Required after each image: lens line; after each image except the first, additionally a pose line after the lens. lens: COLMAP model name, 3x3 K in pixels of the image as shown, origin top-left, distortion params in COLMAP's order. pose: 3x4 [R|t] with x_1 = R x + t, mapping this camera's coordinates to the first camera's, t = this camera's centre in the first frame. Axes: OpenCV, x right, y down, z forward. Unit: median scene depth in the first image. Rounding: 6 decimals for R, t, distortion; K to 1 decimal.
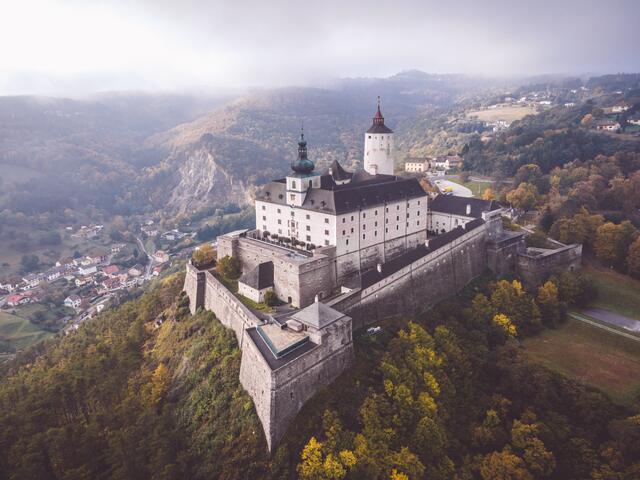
lens RADIAL K [[488.2, 0, 320.0], [0, 488.2, 240.0], [0, 0, 1]] dist [0.043271, 0.000855]
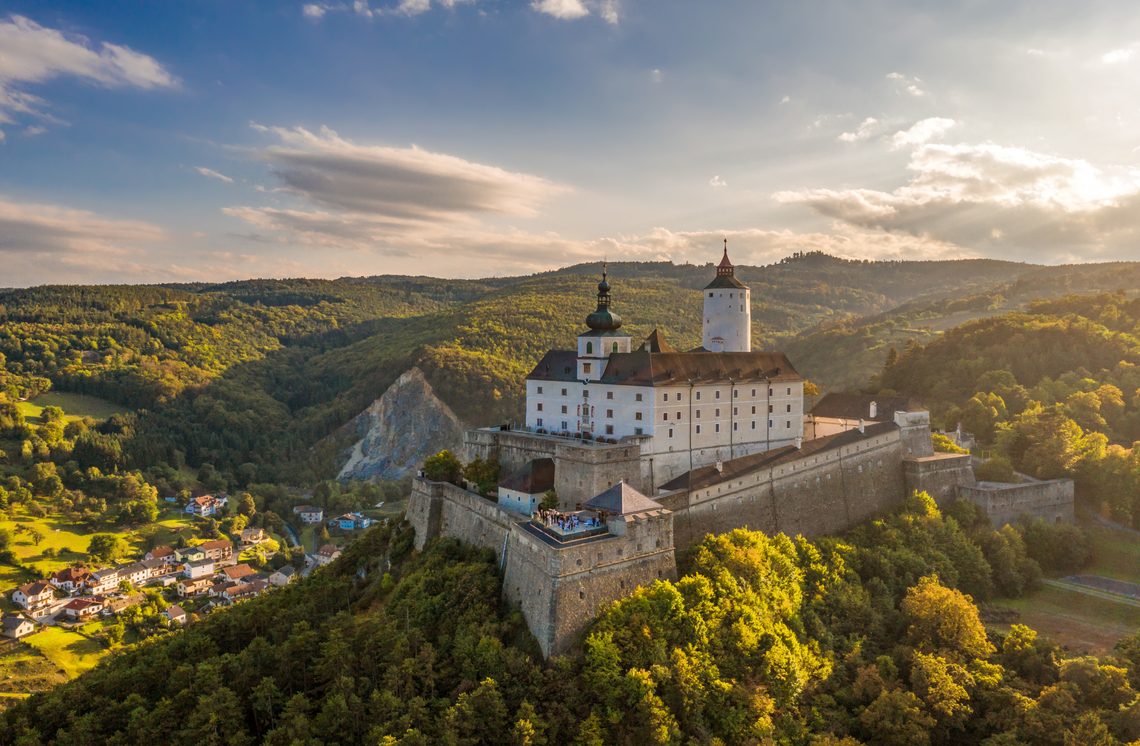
lens RADIAL K [[1010.1, 0, 570.0], [0, 1010.1, 373.0], [0, 0, 1]] dist [-0.006798, -0.000413]
pose [[0.997813, 0.022074, -0.062307, 0.004957], [-0.035237, 0.975125, -0.218836, 0.206292], [0.055926, 0.220553, 0.973770, -0.287363]]
